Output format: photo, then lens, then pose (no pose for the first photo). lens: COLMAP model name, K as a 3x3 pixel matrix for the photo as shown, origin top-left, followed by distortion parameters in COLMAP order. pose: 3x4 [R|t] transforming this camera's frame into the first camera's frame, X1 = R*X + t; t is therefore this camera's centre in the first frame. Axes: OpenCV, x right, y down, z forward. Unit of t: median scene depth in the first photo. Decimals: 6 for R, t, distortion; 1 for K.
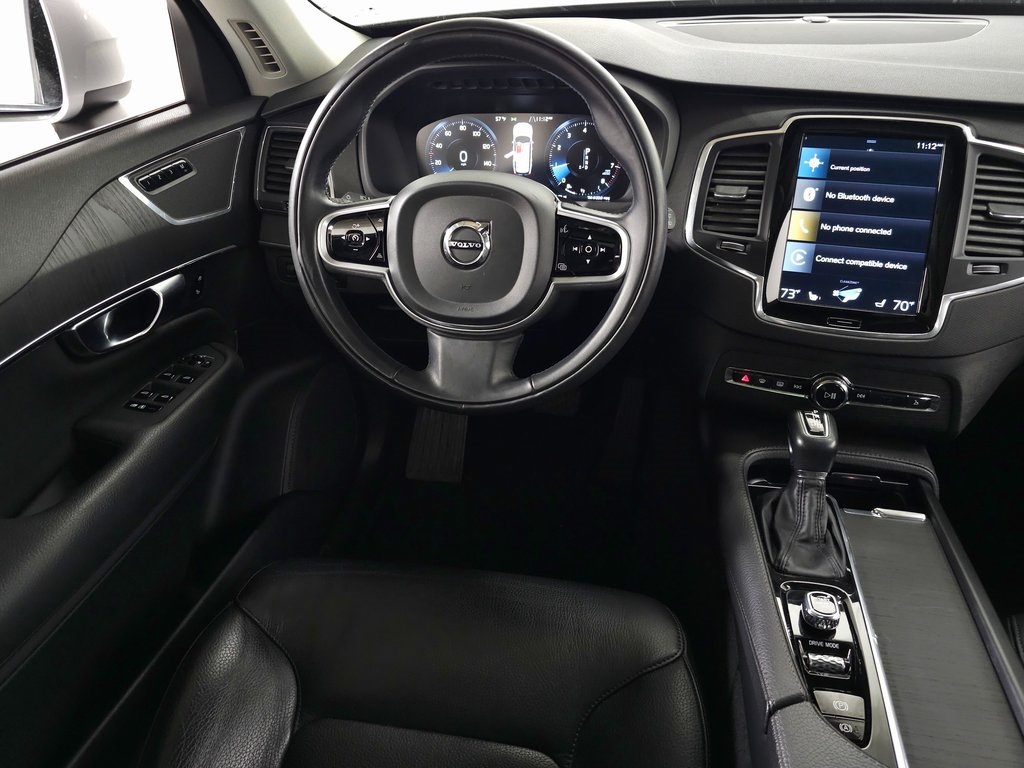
lens RADIAL K [[699.2, 0, 517.1], [0, 699.2, 376.8], [0, 0, 1]] dist [0.054611, -0.076886]
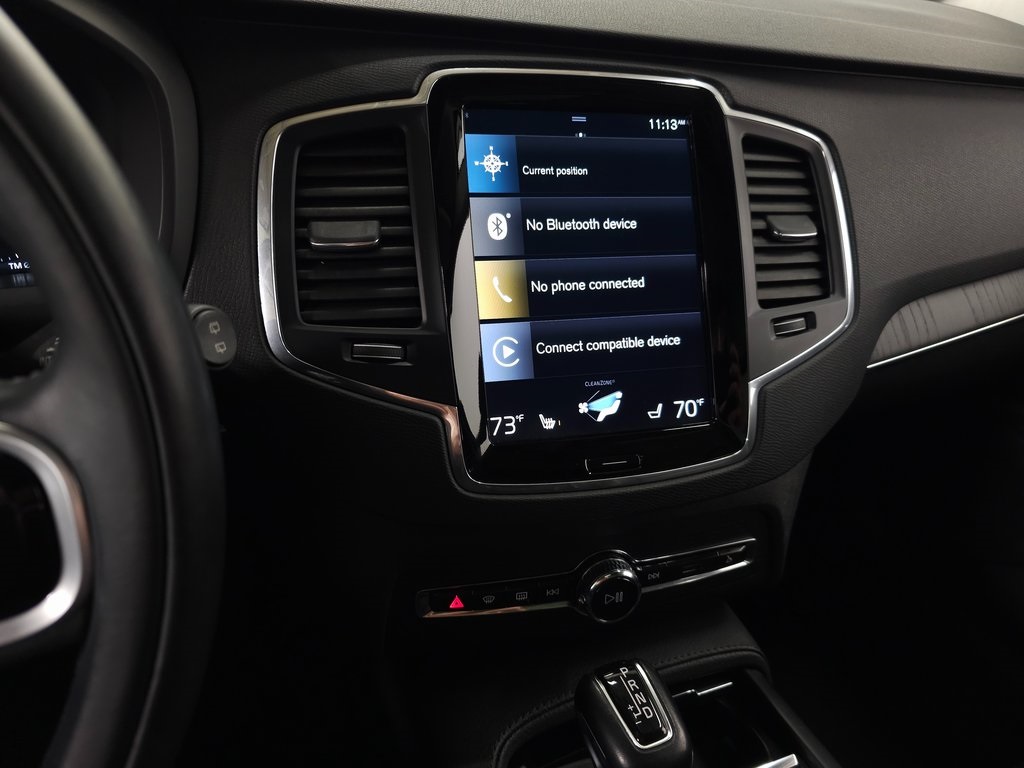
lens RADIAL K [[699.2, 0, 517.1], [0, 699.2, 376.8], [0, 0, 1]] dist [0.054611, -0.076886]
pose [[0.824800, -0.204526, 0.527138, 0.139996], [0.211424, 0.976217, 0.047955, -0.175542], [-0.524409, 0.071896, 0.848425, 0.577420]]
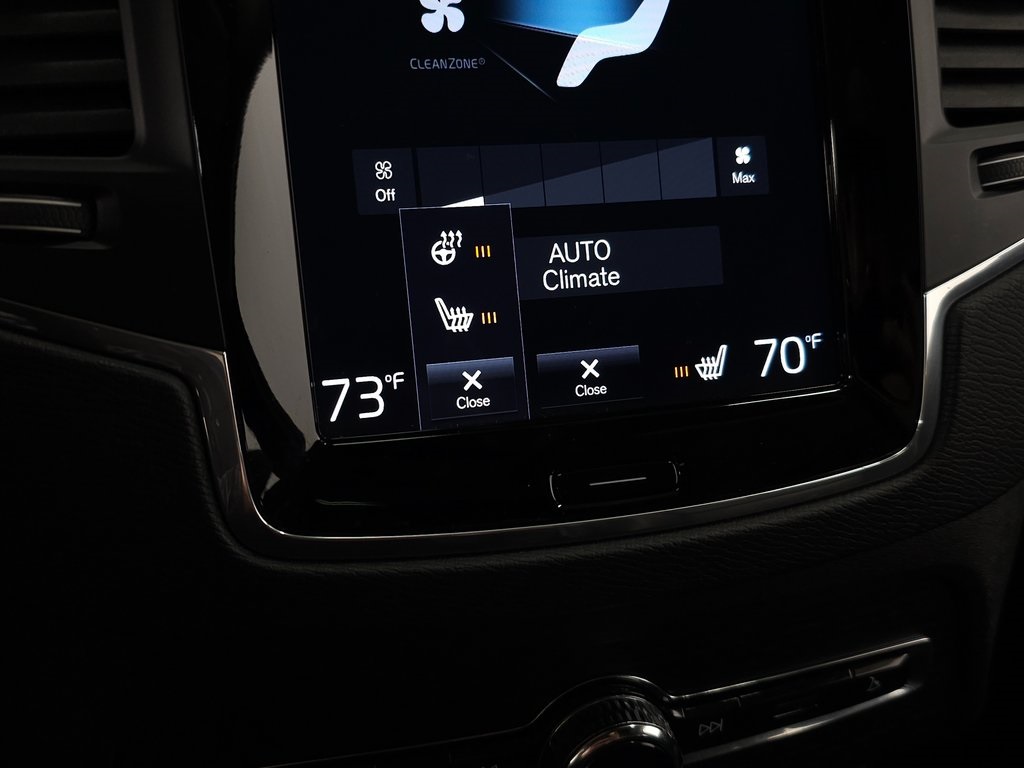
lens RADIAL K [[1097.4, 0, 508.9], [0, 1097.4, 395.4], [0, 0, 1]] dist [0.070610, -0.209677]
pose [[0.817264, -0.240289, 0.523776, 0.252653], [0.225316, 0.969804, 0.093344, -0.140807], [-0.530389, 0.041728, 0.846727, 0.702769]]
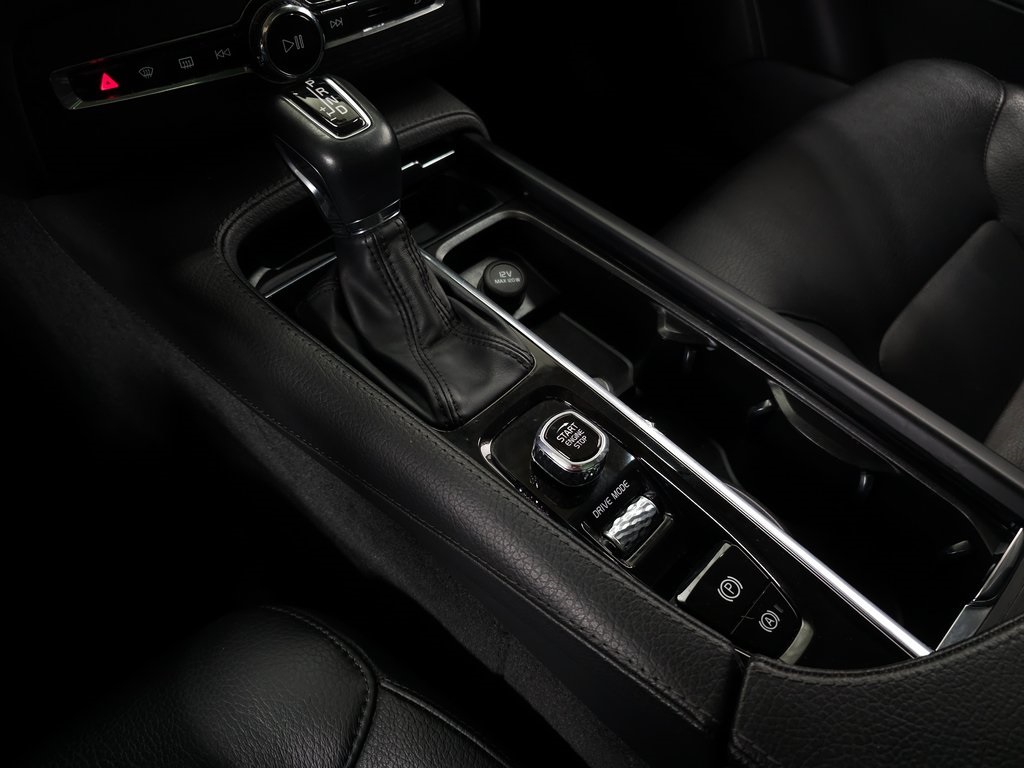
lens RADIAL K [[699.2, 0, 517.1], [0, 699.2, 376.8], [0, 0, 1]] dist [0.054611, -0.076886]
pose [[0.540052, -0.623259, 0.565590, 0.119951], [0.345597, 0.776968, 0.526197, 0.002829], [-0.767402, -0.088707, 0.635000, 0.566656]]
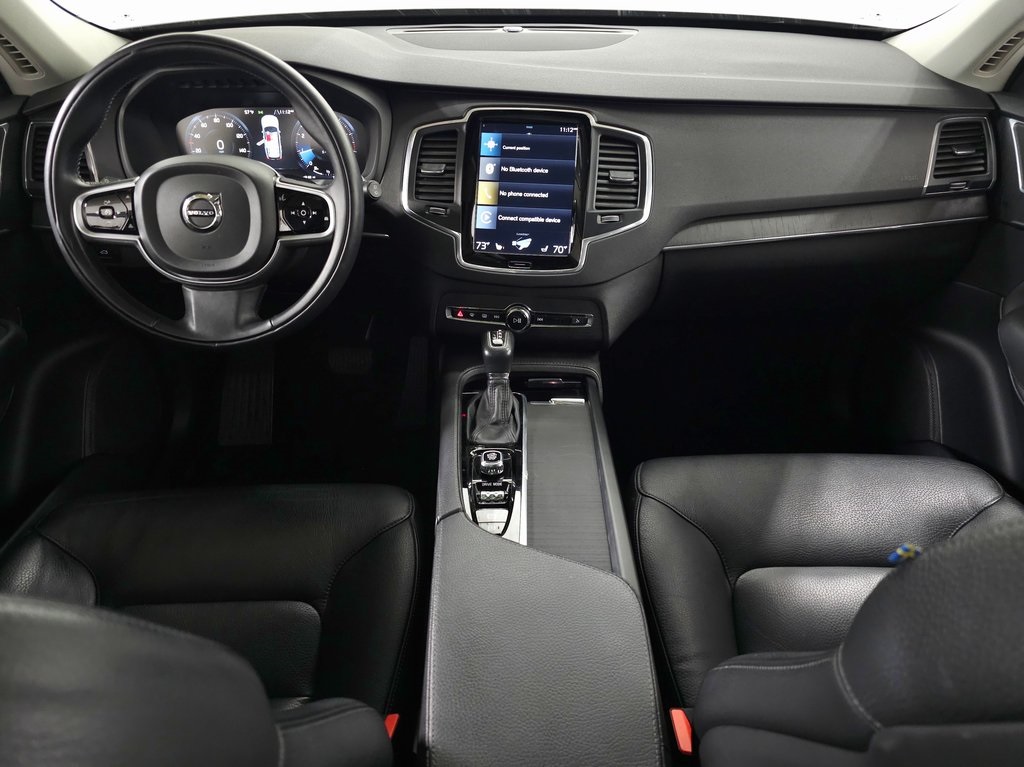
lens RADIAL K [[703.4, 0, 525.3], [0, 703.4, 387.0], [0, 0, 1]] dist [0.055572, -0.057119]
pose [[0.977756, -0.087939, 0.190421, 0.193493], [0.084186, 0.996064, 0.027726, 0.116951], [-0.192109, -0.011079, 0.981311, -0.314804]]
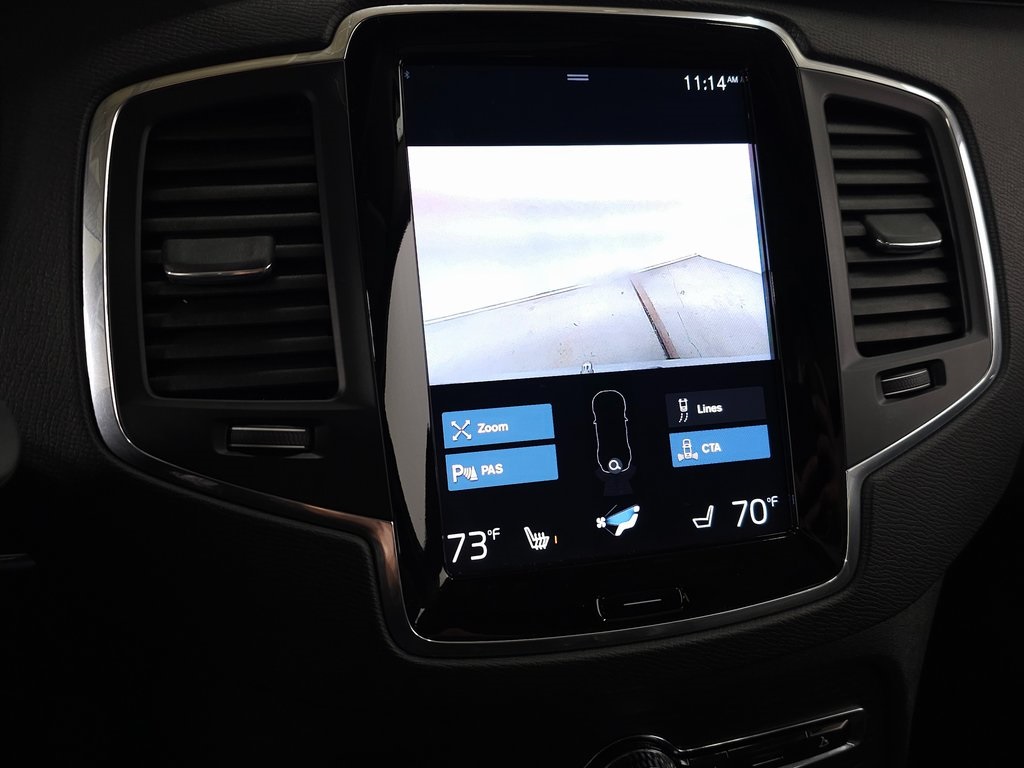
lens RADIAL K [[983.7, 0, 513.1], [0, 983.7, 380.1], [0, 0, 1]] dist [0.026169, -0.012395]
pose [[0.823466, -0.191881, 0.533935, 0.178243], [0.225778, 0.974177, 0.001883, -0.190383], [-0.520508, 0.119000, 0.845524, 0.606314]]
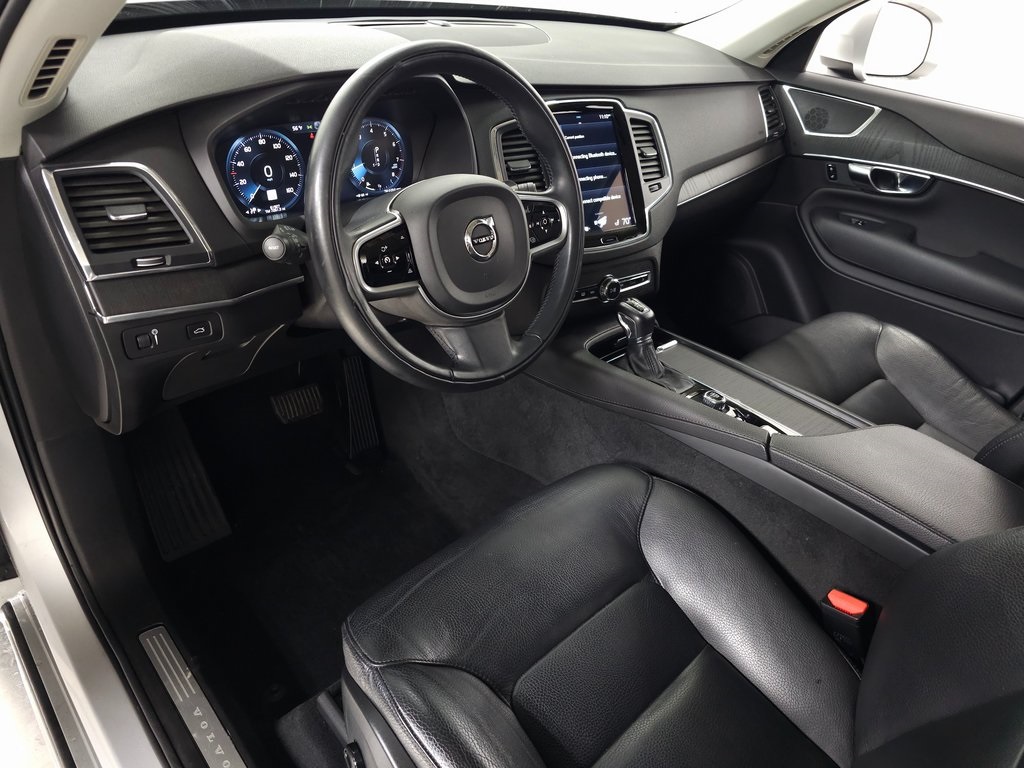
lens RADIAL K [[688.6, 0, 495.6], [0, 688.6, 386.3], [0, 0, 1]] dist [0.052896, -0.056820]
pose [[0.599180, -0.369183, 0.710413, -0.820735], [0.333441, 0.921788, 0.197797, -0.158215], [-0.727874, 0.118366, 0.675418, 0.215145]]
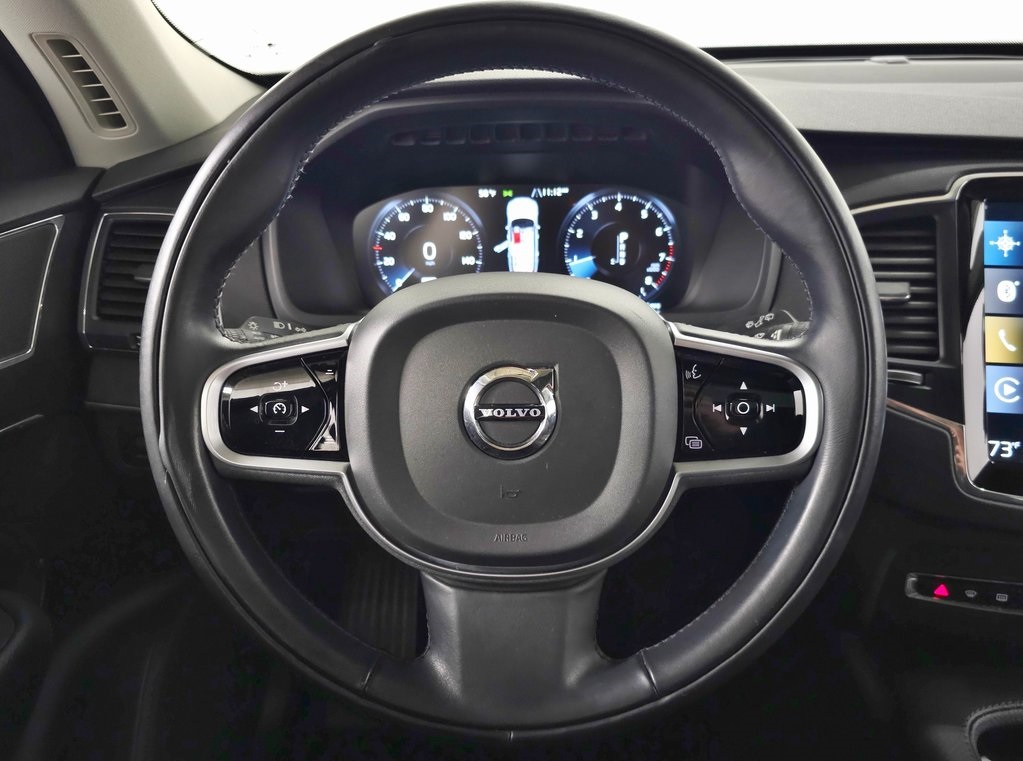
lens RADIAL K [[776.9, 0, 521.6], [0, 776.9, 370.0], [0, 0, 1]] dist [0.027487, -0.040976]
pose [[0.988236, -0.051567, 0.143978, -0.124047], [0.073217, 0.986066, -0.149378, -0.115888], [-0.134269, 0.158162, 0.978242, 0.383012]]
